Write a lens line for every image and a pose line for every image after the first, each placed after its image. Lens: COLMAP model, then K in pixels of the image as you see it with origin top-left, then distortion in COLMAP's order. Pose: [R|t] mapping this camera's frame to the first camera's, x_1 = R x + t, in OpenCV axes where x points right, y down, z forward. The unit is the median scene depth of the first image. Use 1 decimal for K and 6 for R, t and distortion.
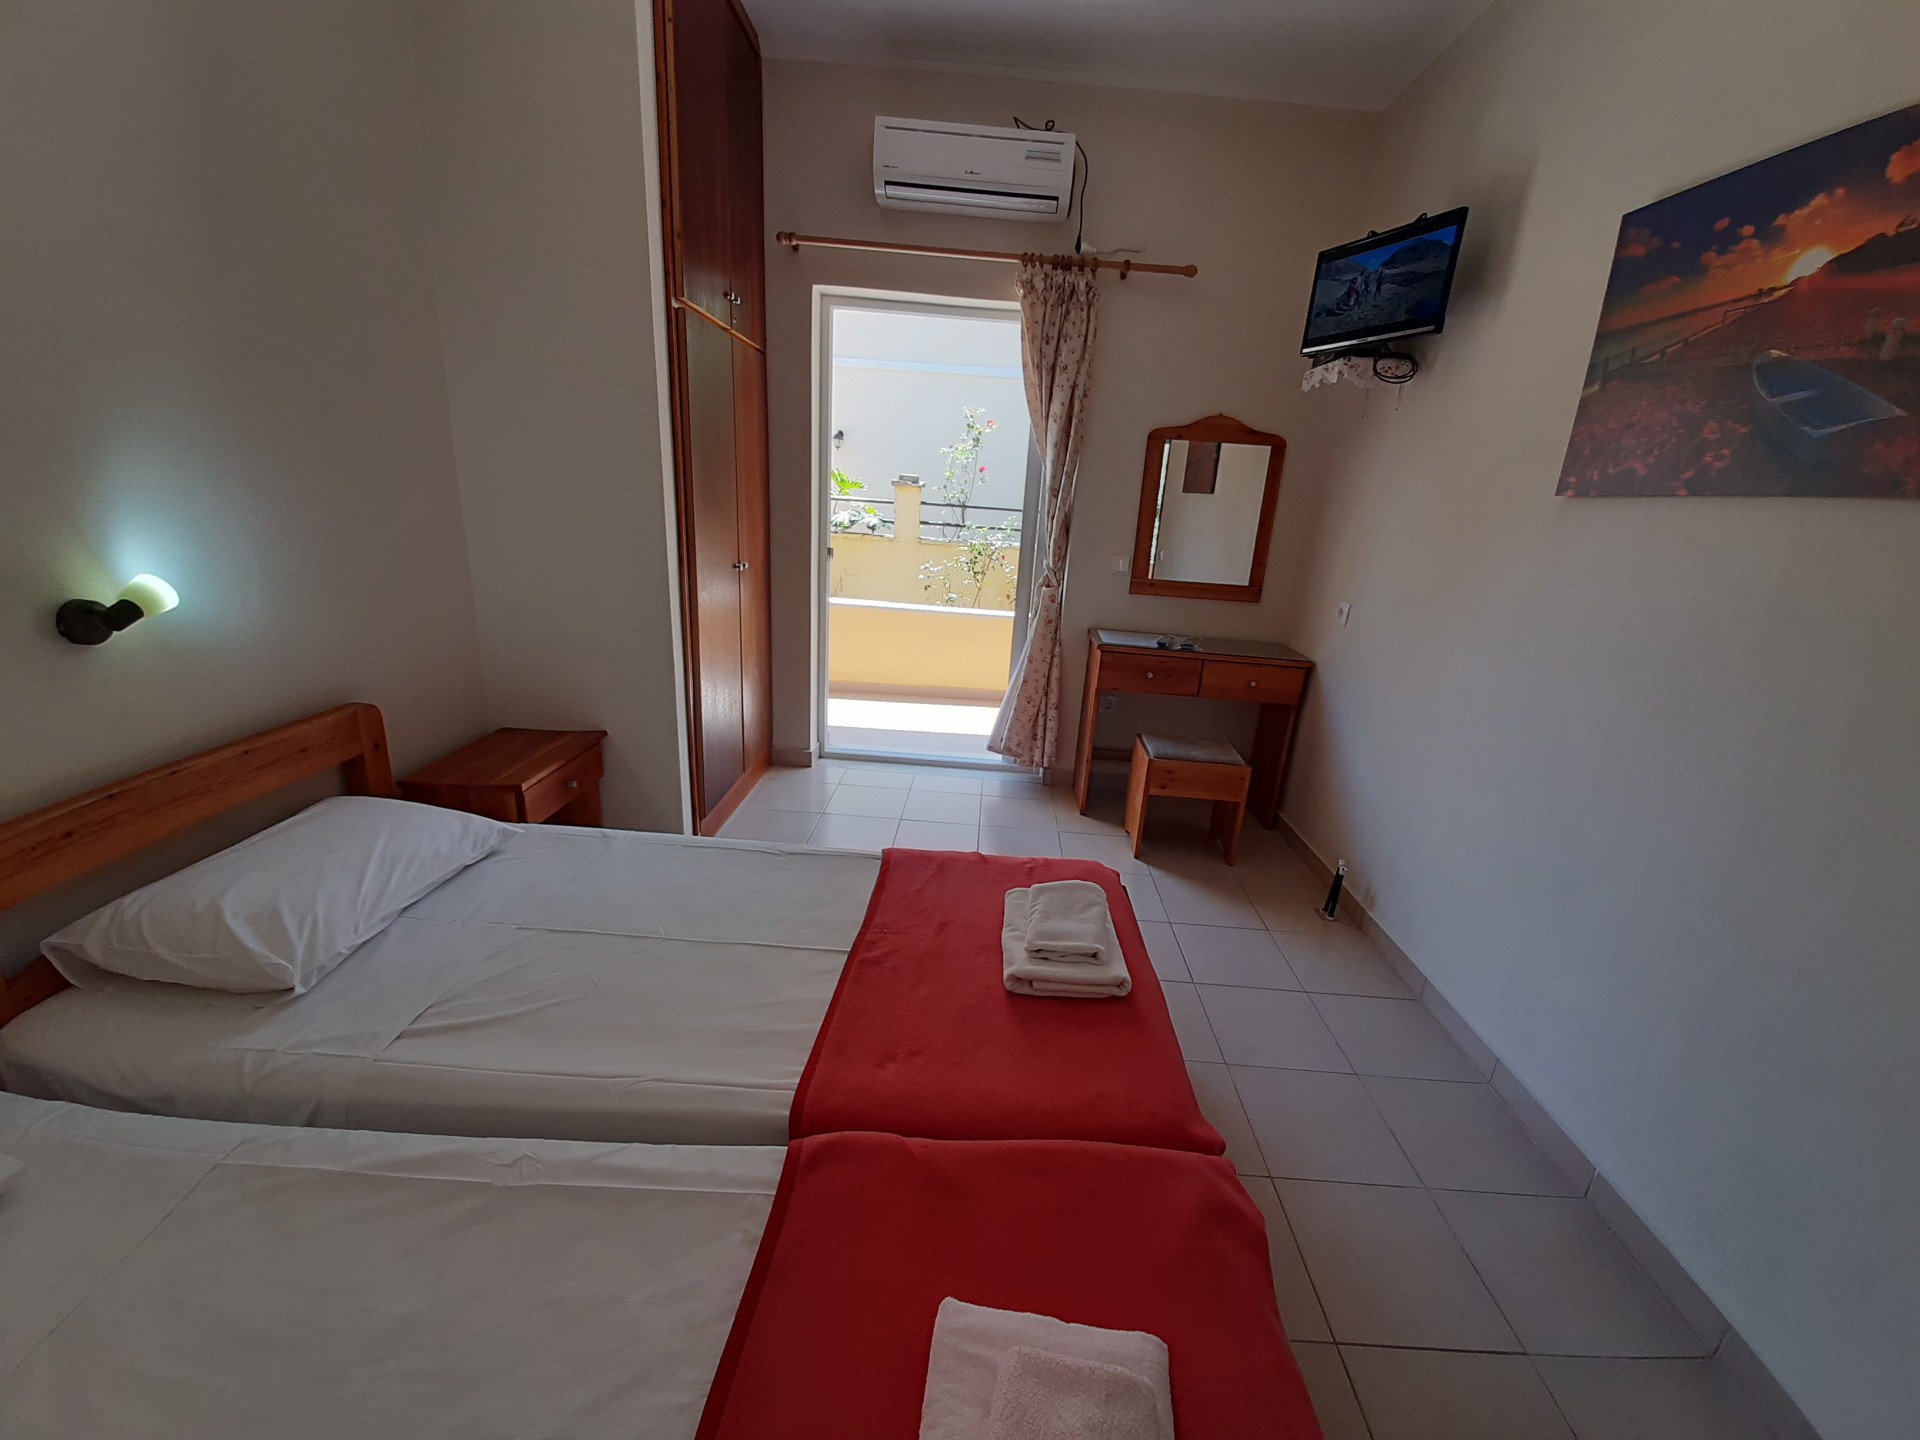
lens RADIAL K [[748.0, 0, 975.1], [0, 748.0, 711.4], [0, 0, 1]] dist [0.024703, -0.015751]
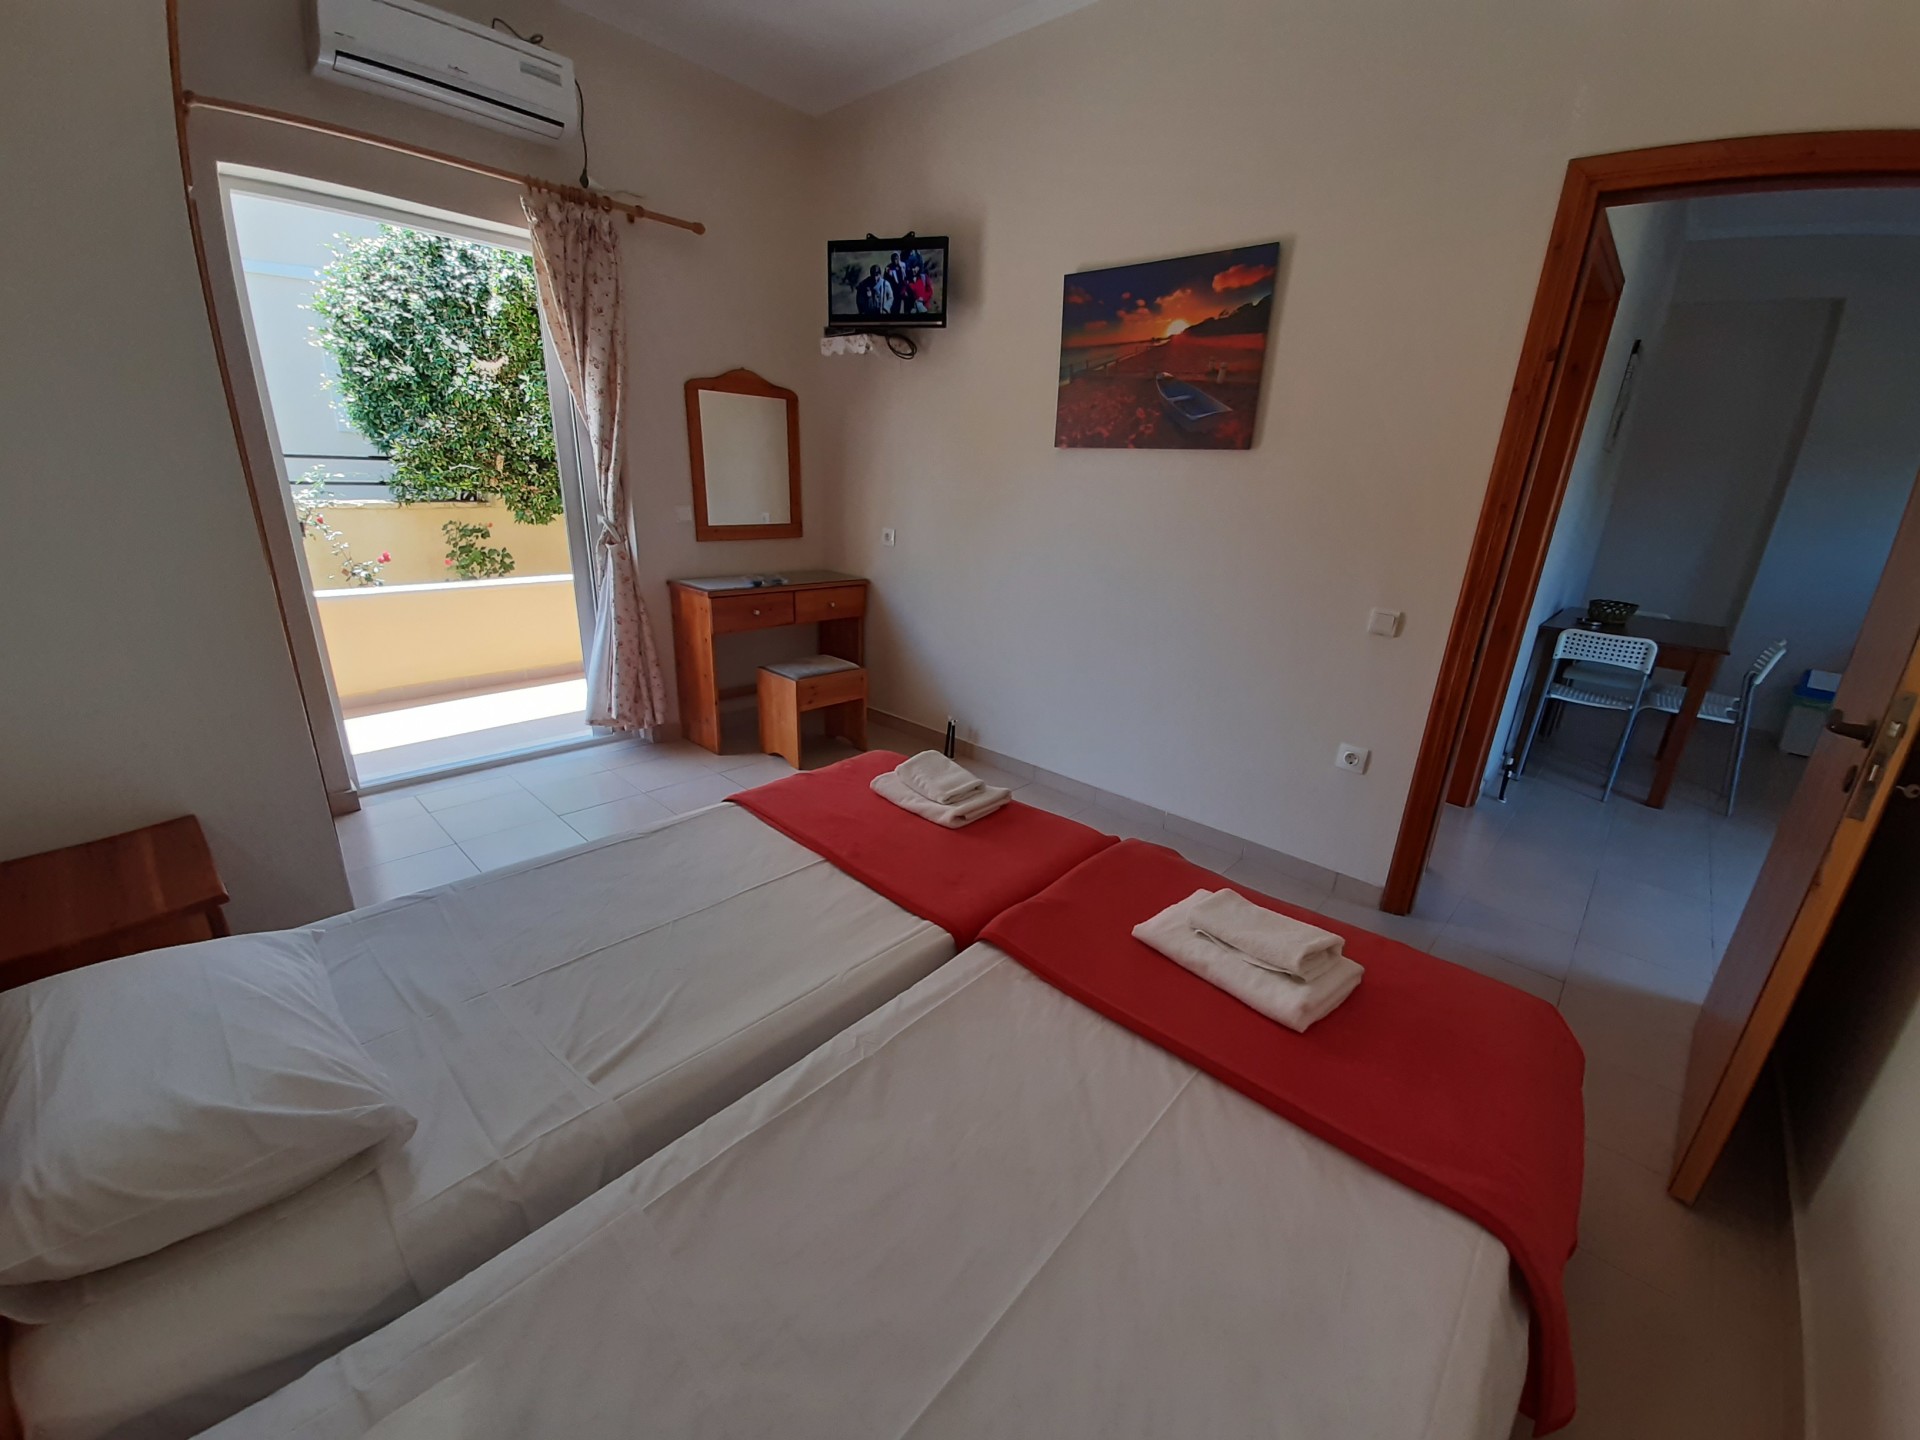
lens RADIAL K [[748.0, 0, 975.1], [0, 748.0, 711.4], [0, 0, 1]] dist [0.024703, -0.015751]
pose [[0.670849, -0.265128, 0.692581, -0.376060], [0.210182, 0.963589, 0.165286, -0.023864], [-0.711185, 0.034686, 0.702148, 0.001109]]
